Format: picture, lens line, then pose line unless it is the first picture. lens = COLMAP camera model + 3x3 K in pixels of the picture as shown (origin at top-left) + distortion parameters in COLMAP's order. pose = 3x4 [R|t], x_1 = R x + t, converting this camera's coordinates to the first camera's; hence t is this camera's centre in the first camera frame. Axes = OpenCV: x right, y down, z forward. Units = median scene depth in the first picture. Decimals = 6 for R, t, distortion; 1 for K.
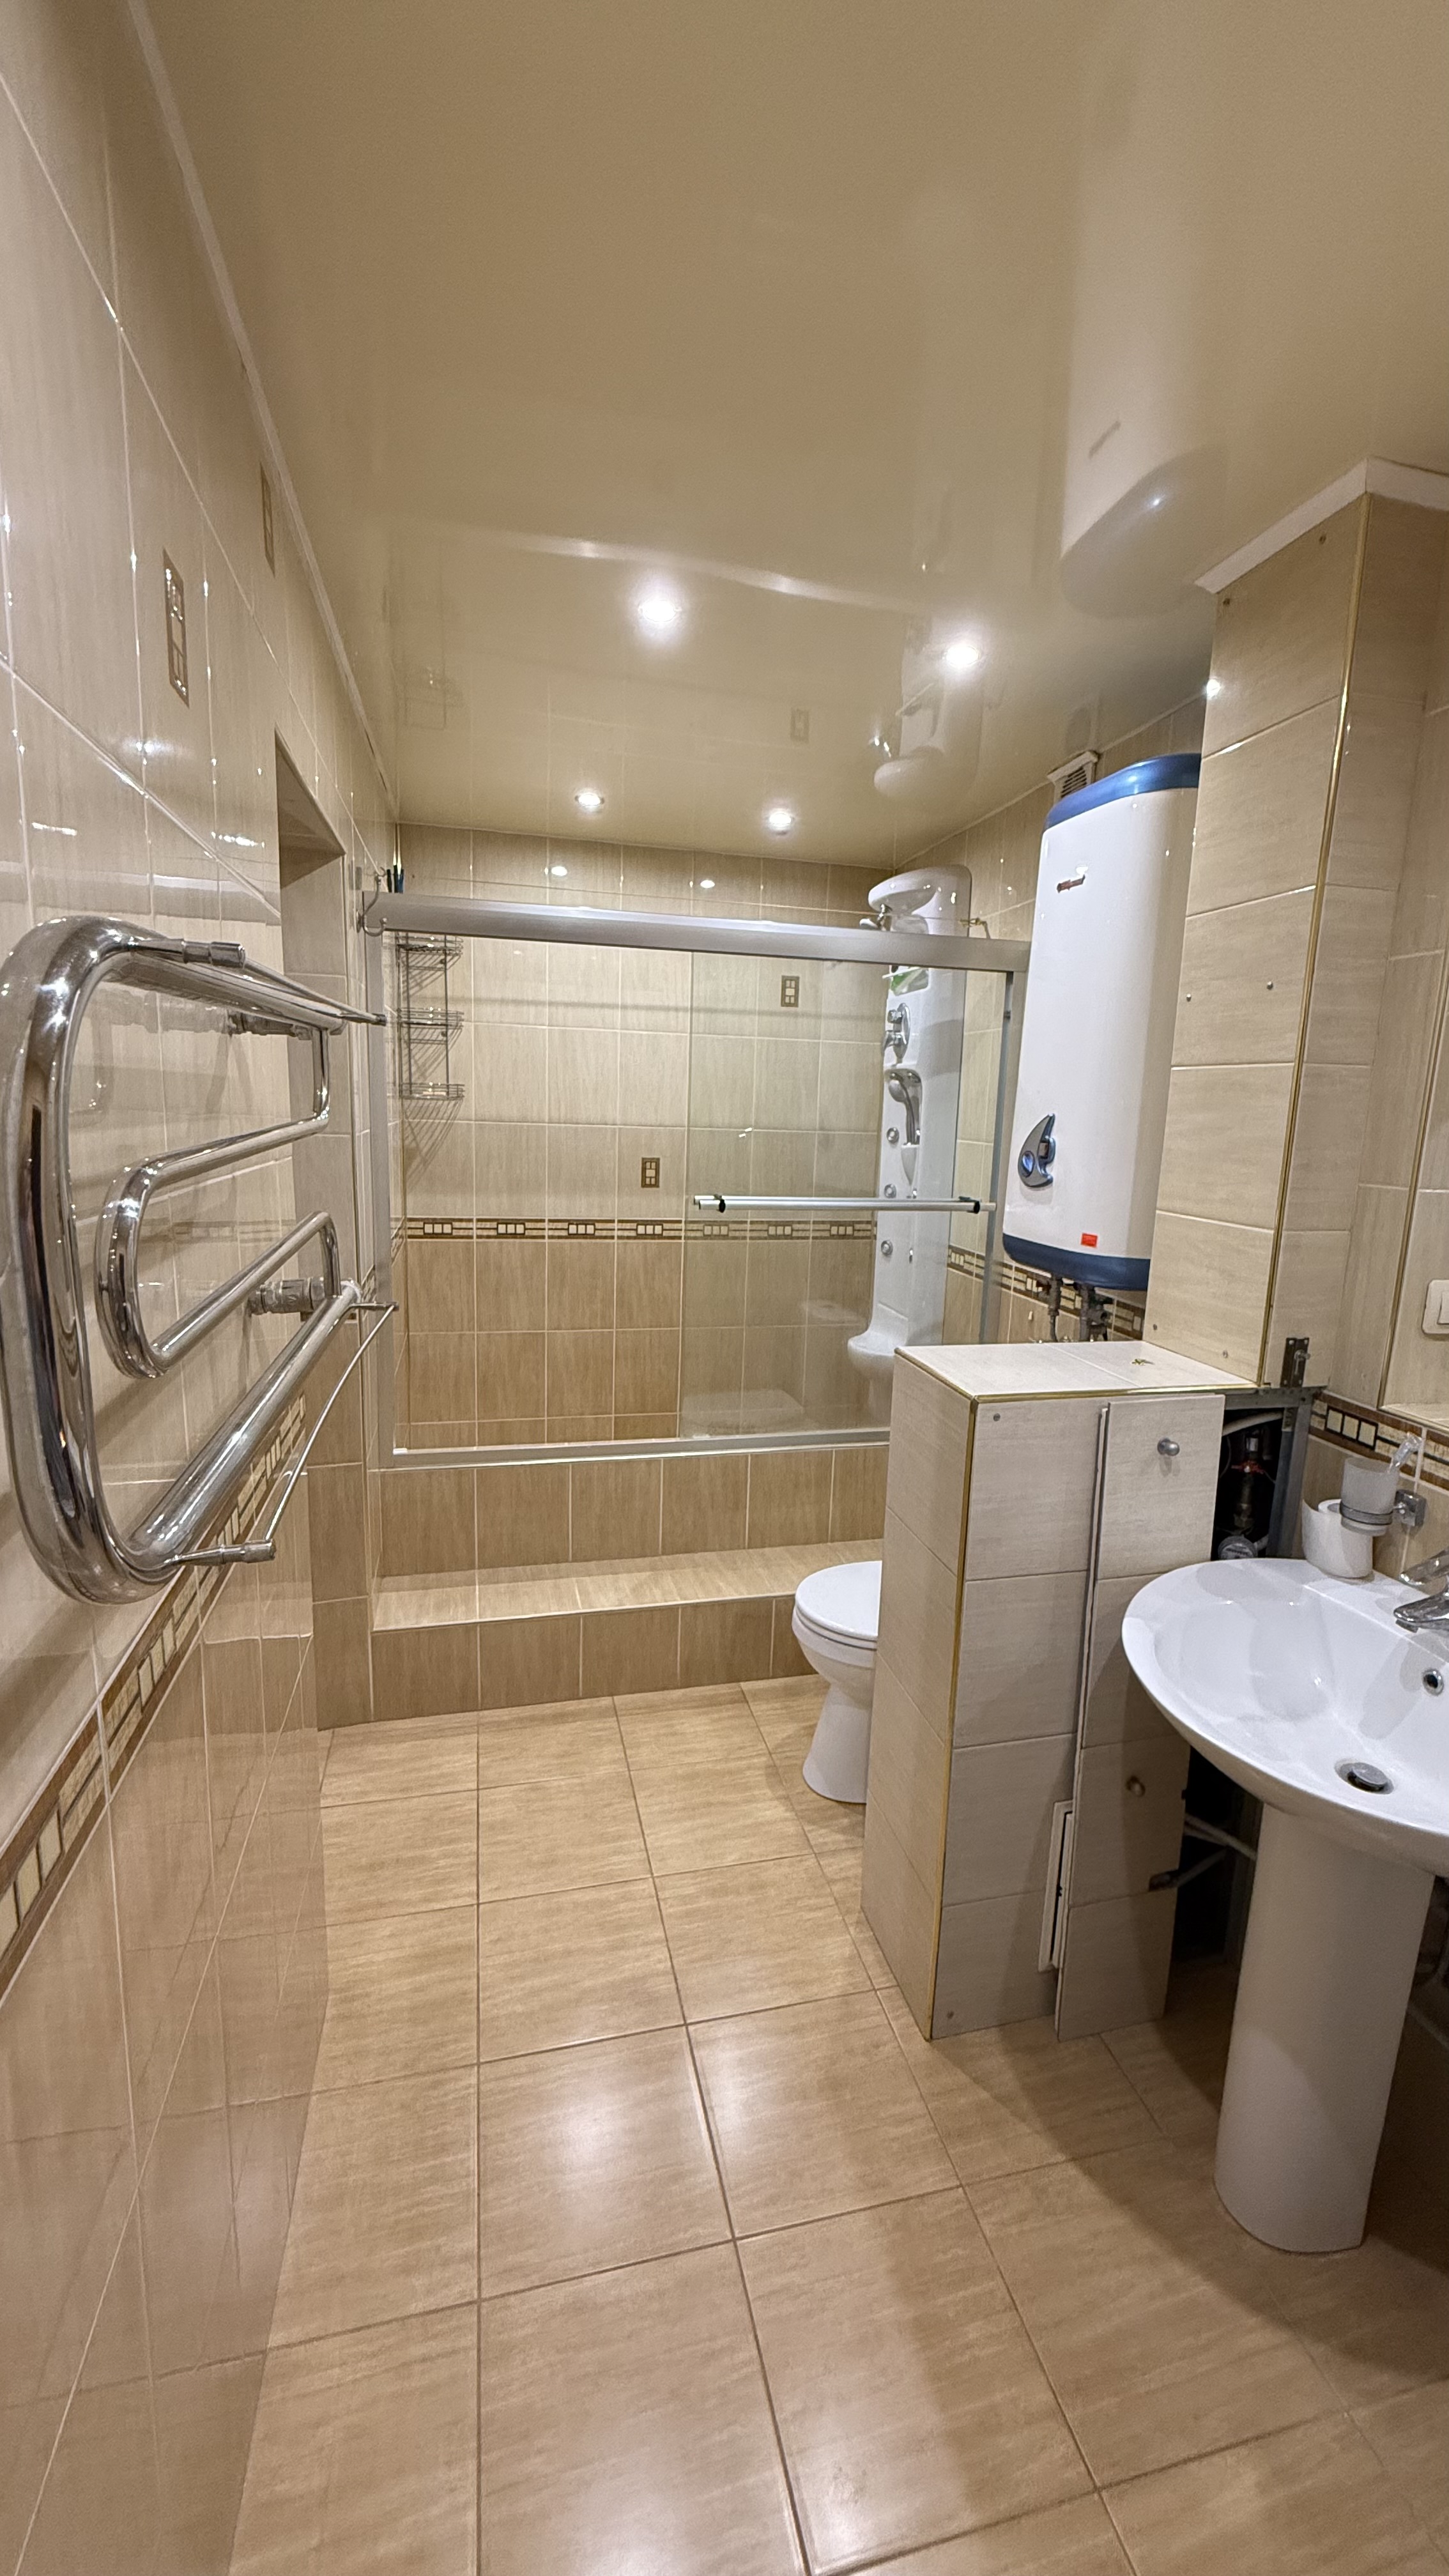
lens RADIAL K [[1028.7, 0, 726.0], [0, 1028.7, 1288.5], [0, 0, 1]] dist [-0.000851, 0.000527]
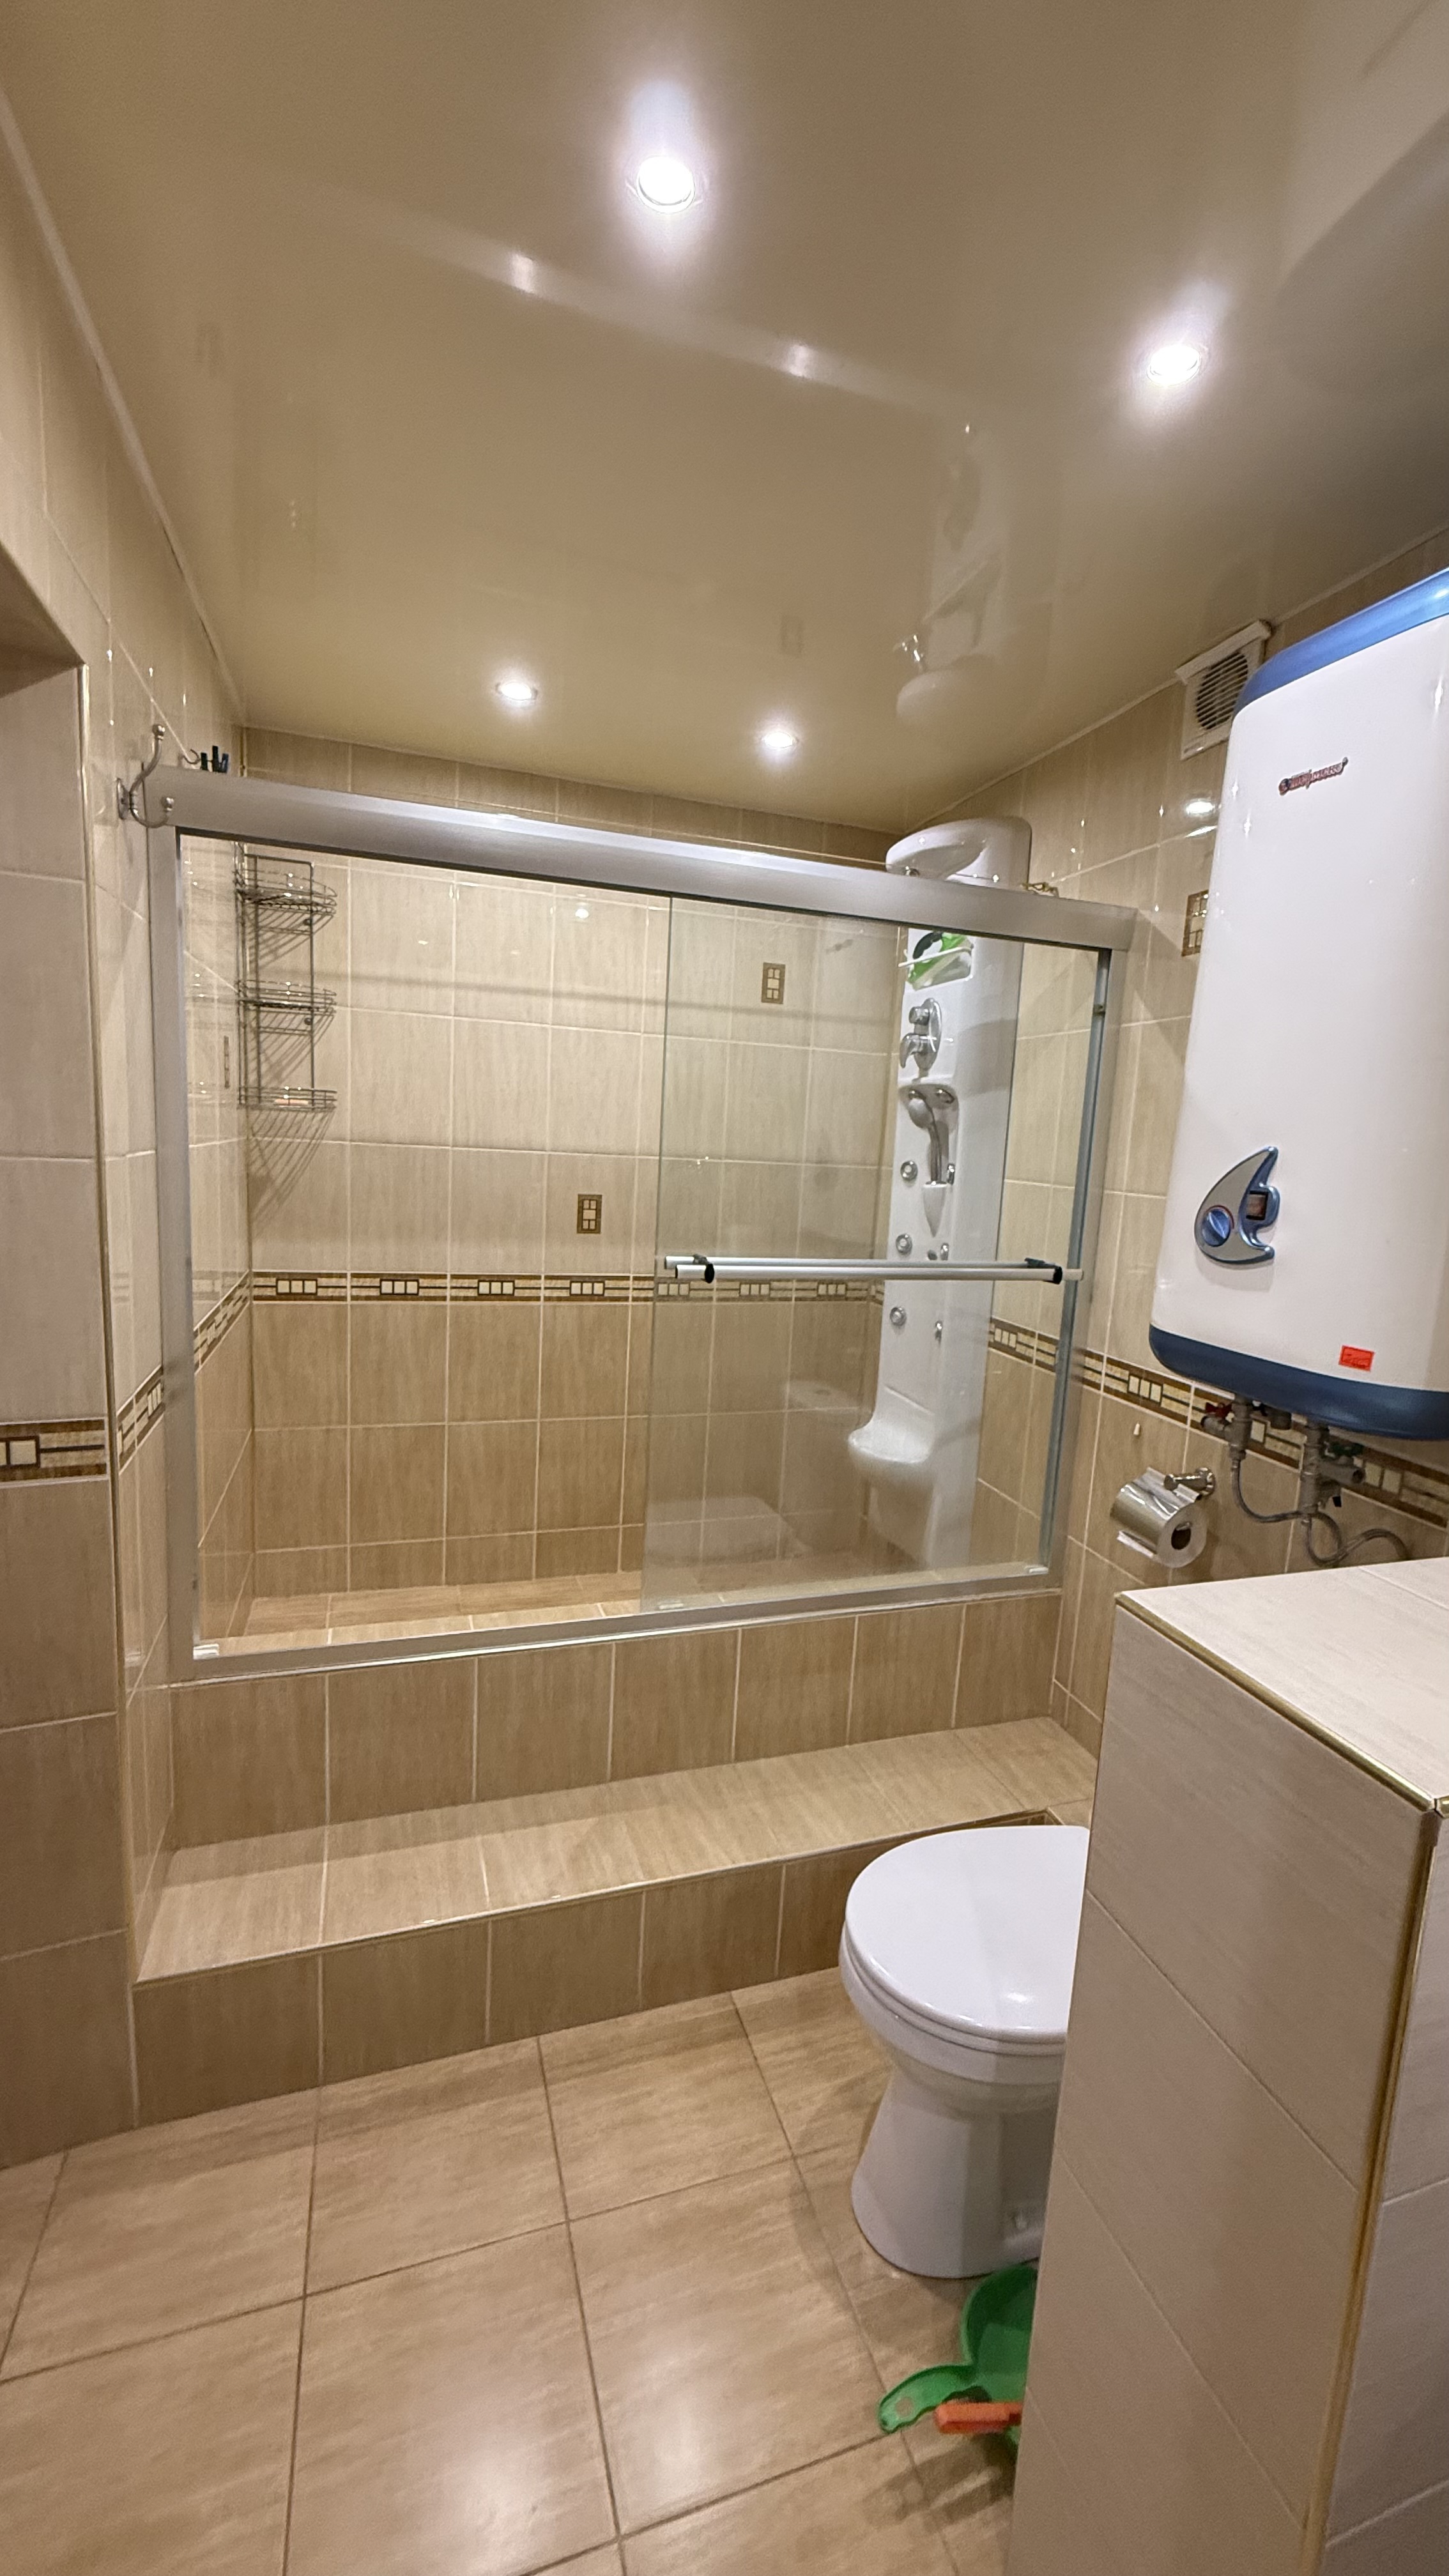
lens RADIAL K [[1028.7, 0, 726.0], [0, 1028.7, 1288.5], [0, 0, 1]] dist [-0.000851, 0.000527]
pose [[0.996497, 0.008553, 0.083191, -0.038432], [-0.006381, 0.999633, -0.026339, -0.041450], [-0.083386, 0.025715, 0.996185, 0.256832]]
